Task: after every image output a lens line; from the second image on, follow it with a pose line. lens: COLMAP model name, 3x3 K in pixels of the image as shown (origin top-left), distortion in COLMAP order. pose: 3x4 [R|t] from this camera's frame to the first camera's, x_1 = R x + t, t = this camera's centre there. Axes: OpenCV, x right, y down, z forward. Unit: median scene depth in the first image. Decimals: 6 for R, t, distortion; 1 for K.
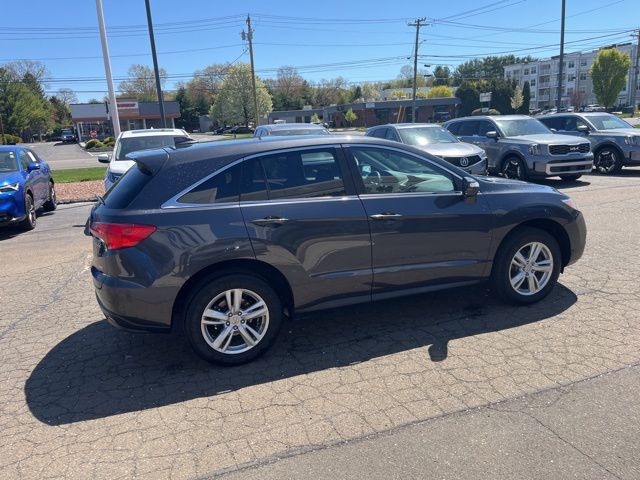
lens RADIAL K [[484.6, 0, 319.1], [0, 484.6, 235.1], [0, 0, 1]] dist [0.073397, -0.094362]
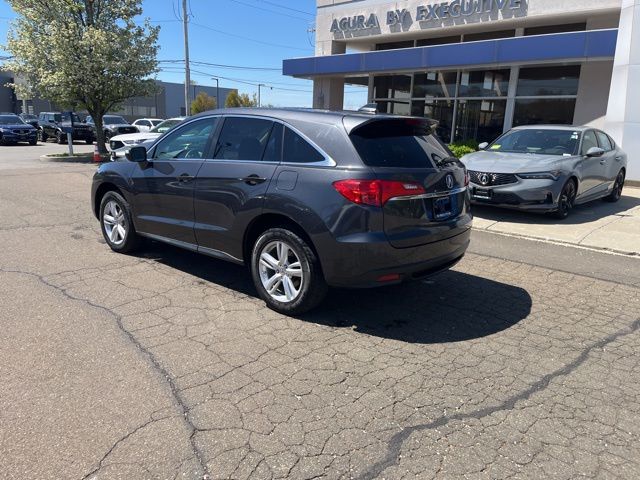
lens RADIAL K [[484.6, 0, 317.6], [0, 484.6, 237.2], [0, 0, 1]] dist [0.073397, -0.094362]
pose [[-0.483610, -0.157463, 0.861004, -1.037247], [0.196338, 0.939102, 0.282025, -0.225000], [-0.852979, 0.305438, -0.423243, 1.454286]]
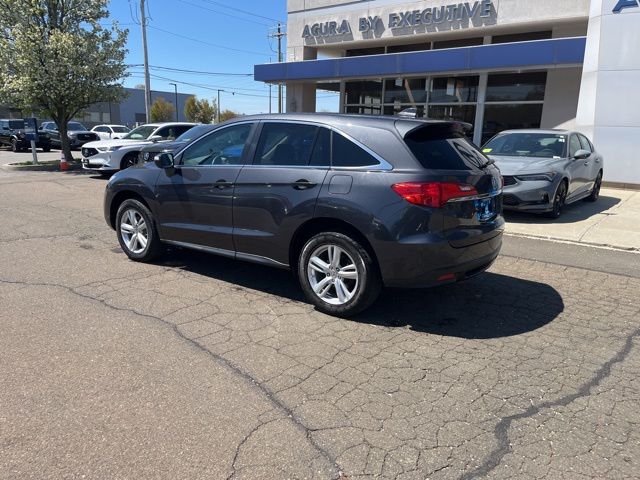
lens RADIAL K [[484.6, 0, 318.0], [0, 484.6, 243.4], [0, 0, 1]] dist [0.073397, -0.094362]
pose [[-0.559471, -0.145292, 0.816016, -0.963128], [0.195214, 0.933722, 0.300090, -0.257494], [-0.805533, 0.327190, -0.494027, 1.599564]]
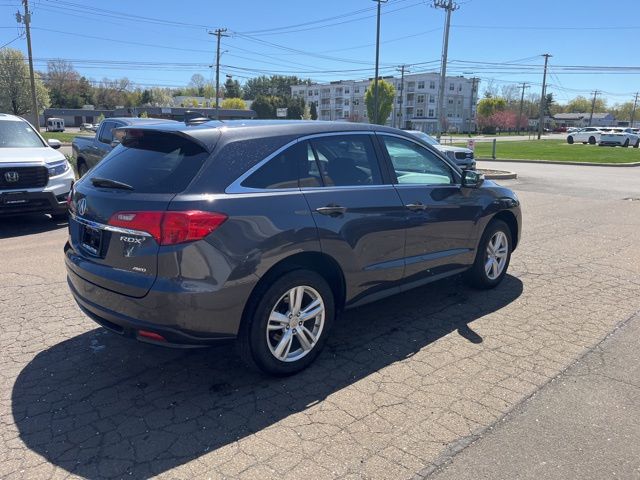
lens RADIAL K [[484.6, 0, 319.0], [0, 484.6, 234.1], [0, 0, 1]] dist [0.073397, -0.094362]
pose [[0.911872, -0.022277, 0.409869, -0.389196], [0.031552, 0.999376, -0.015879, 0.024655], [-0.409260, 0.027412, 0.912006, 0.141609]]
